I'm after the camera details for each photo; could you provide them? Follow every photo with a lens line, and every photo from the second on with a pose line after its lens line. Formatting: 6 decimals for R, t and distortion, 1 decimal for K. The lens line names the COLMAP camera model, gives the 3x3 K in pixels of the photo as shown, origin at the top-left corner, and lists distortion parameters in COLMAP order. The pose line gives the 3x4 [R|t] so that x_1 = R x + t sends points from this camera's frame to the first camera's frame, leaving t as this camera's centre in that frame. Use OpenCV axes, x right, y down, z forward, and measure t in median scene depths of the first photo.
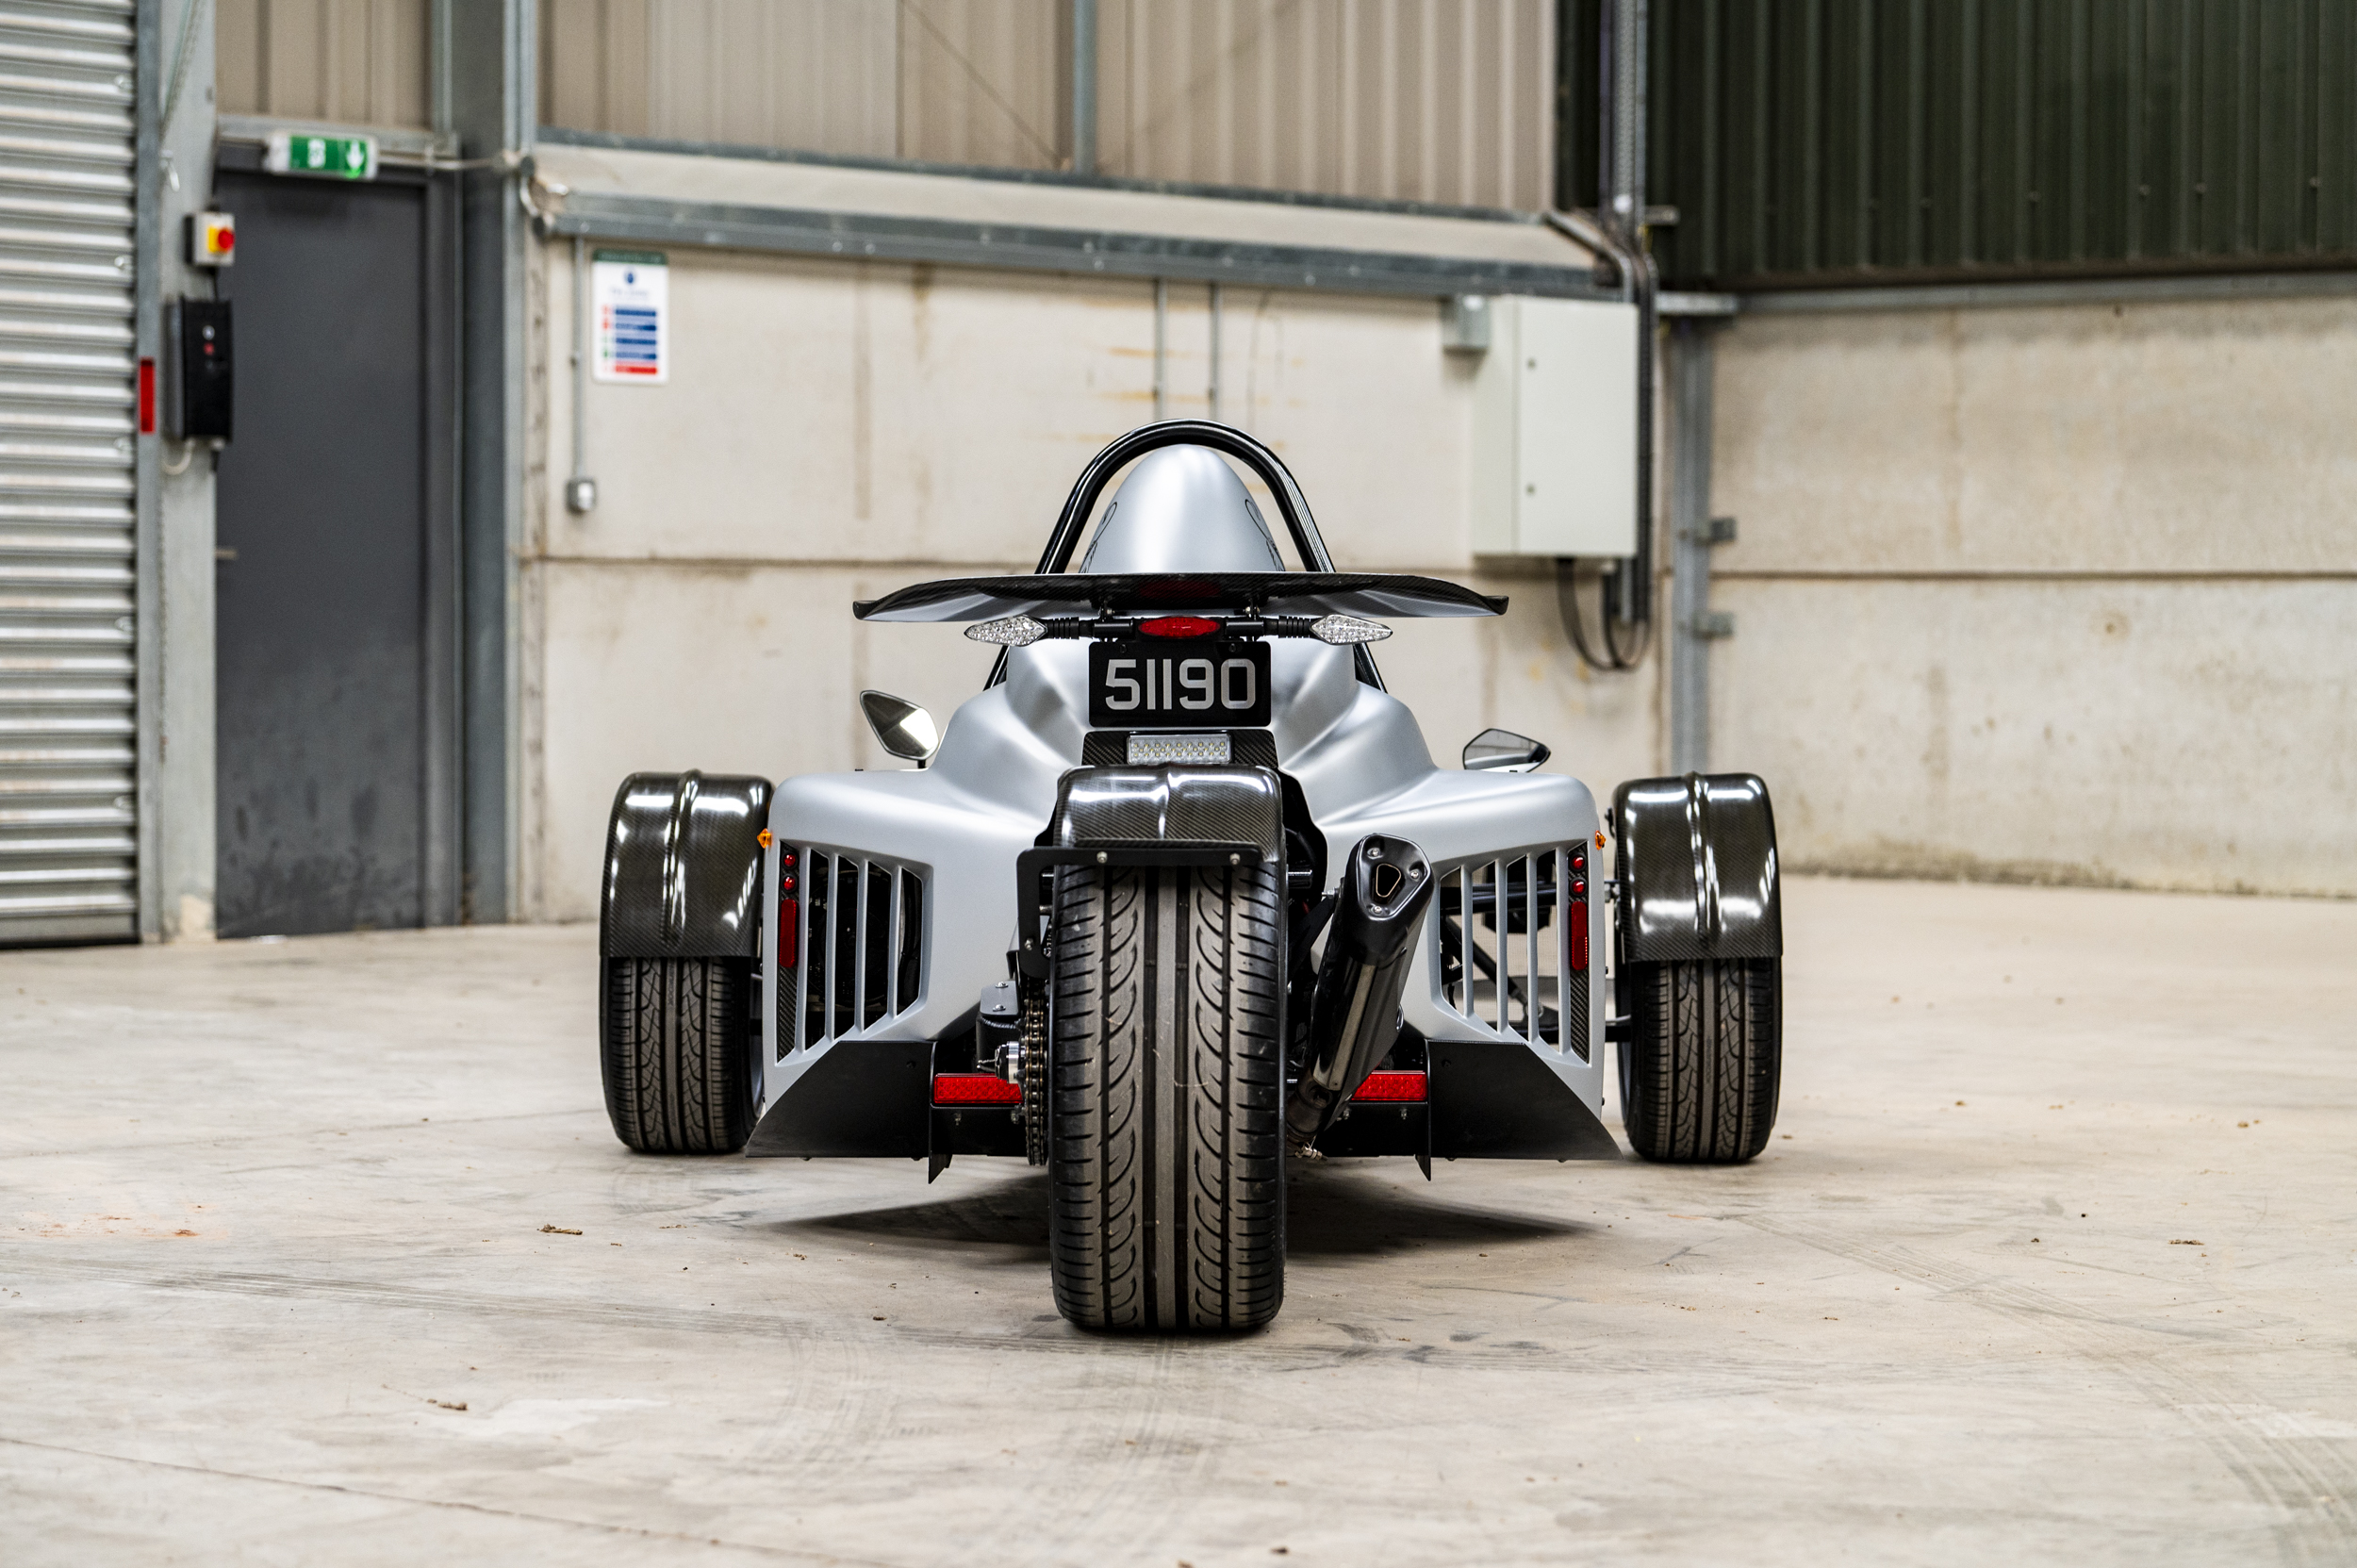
lens RADIAL K [[6139.0, 0, 1178.5], [0, 6139.0, 784.0], [0, 0, 1]] dist [-0.007491, 0.448962]
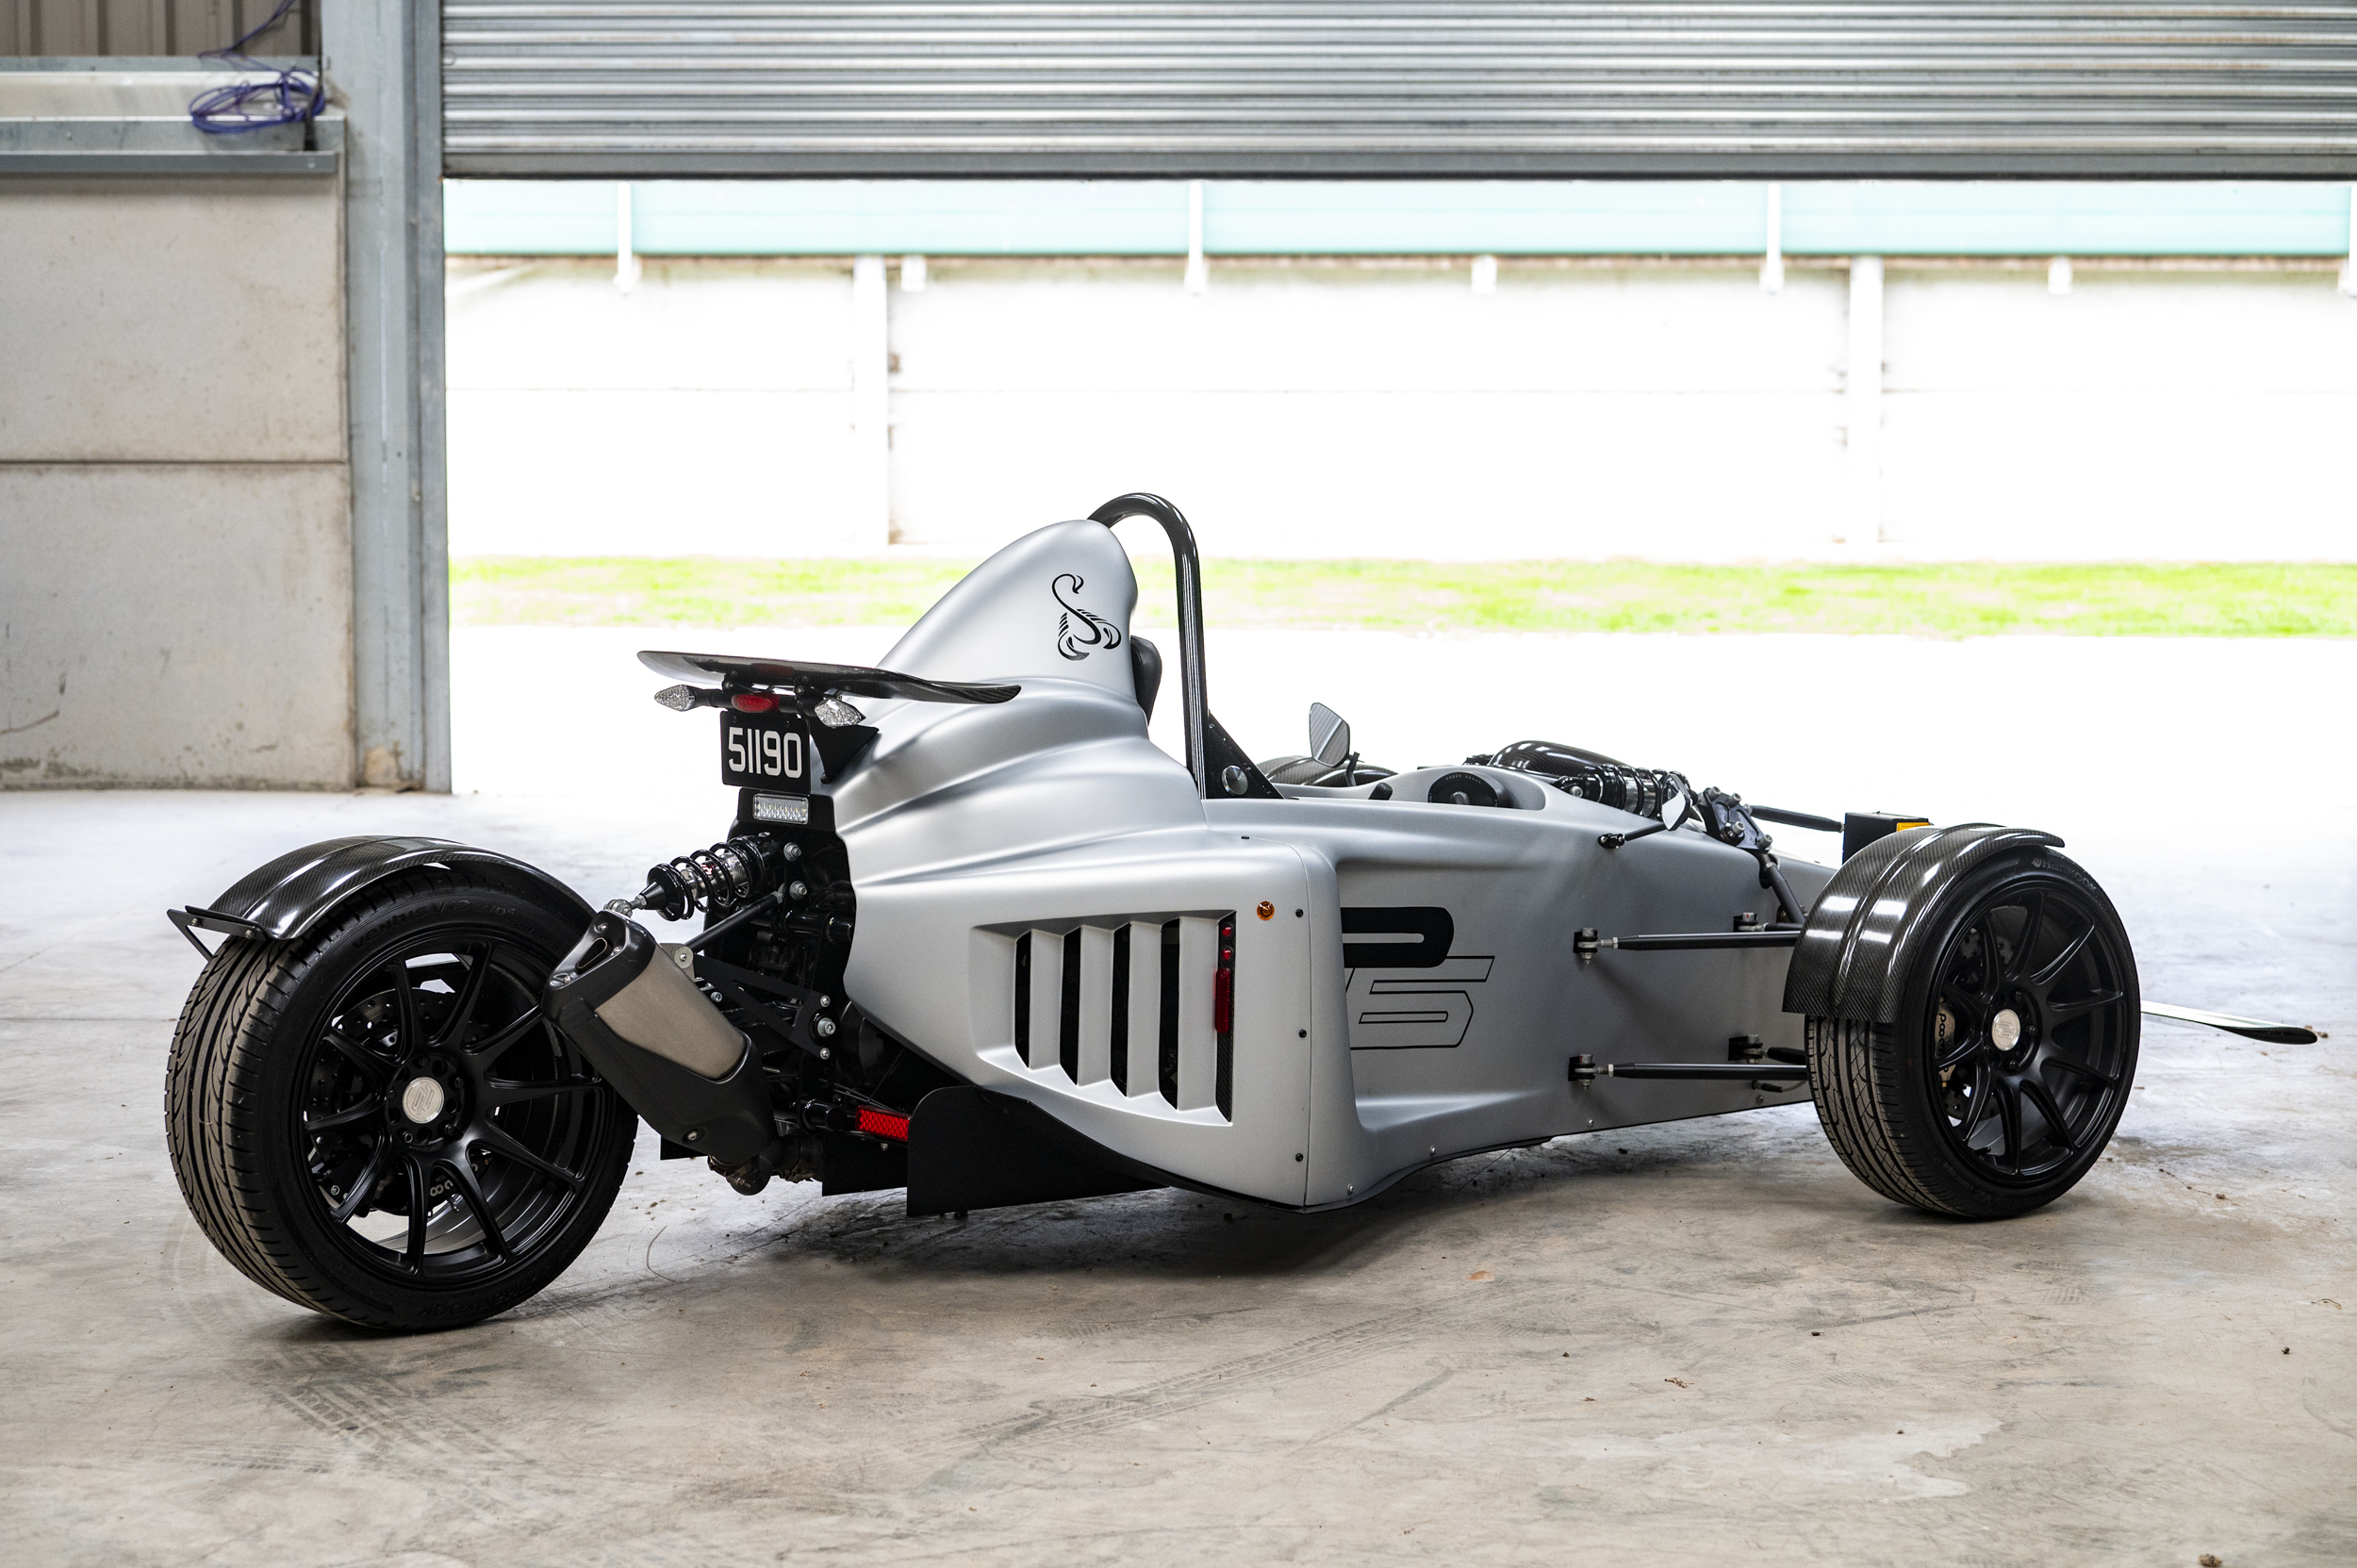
lens RADIAL K [[4771.0, 0, 1178.5], [0, 4771.0, 784.0], [0, 0, 1]] dist [0.005941, -0.119776]
pose [[0.633839, 0.068754, -0.770403, 0.613296], [-0.018234, 0.997093, 0.073982, -0.064887], [0.773250, -0.032845, 0.633250, 0.423466]]
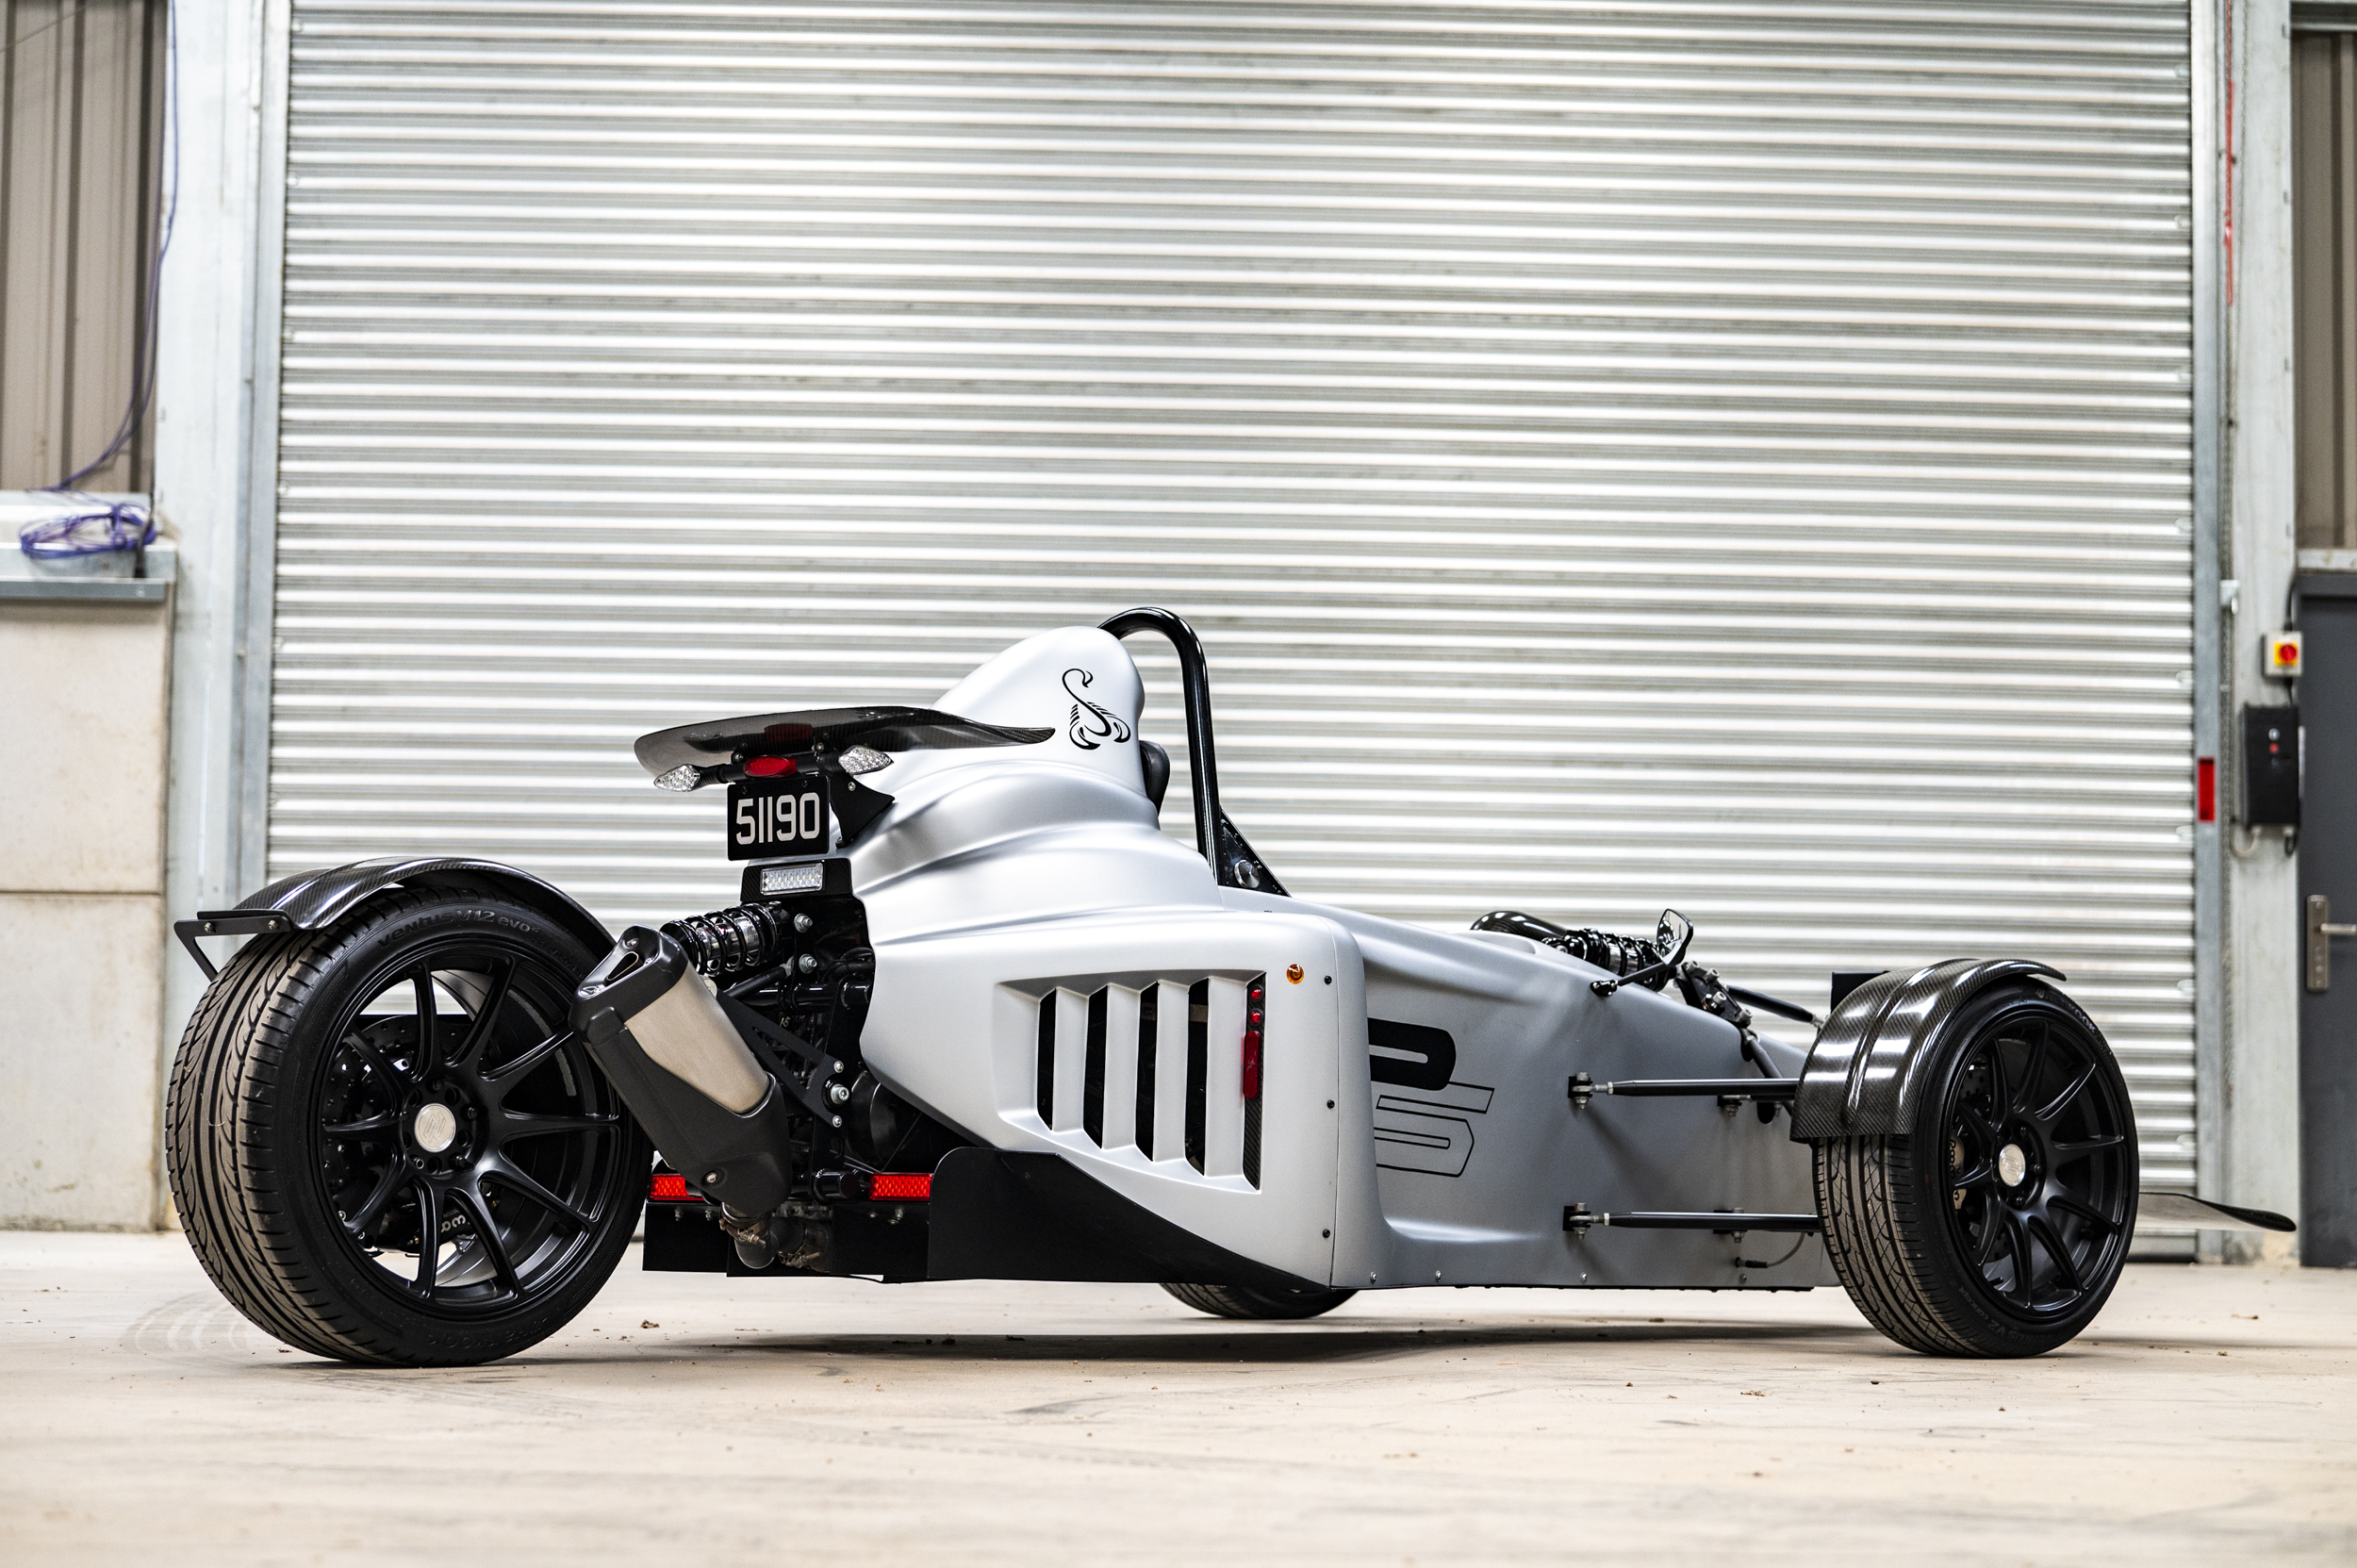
lens RADIAL K [[4771.0, 0, 1178.5], [0, 4771.0, 784.0], [0, 0, 1]] dist [0.005941, -0.119776]
pose [[0.690455, -0.053192, -0.721417, 0.565210], [-0.028629, 0.994502, -0.100727, 0.052263], [0.722808, 0.090201, 0.685136, 0.391105]]
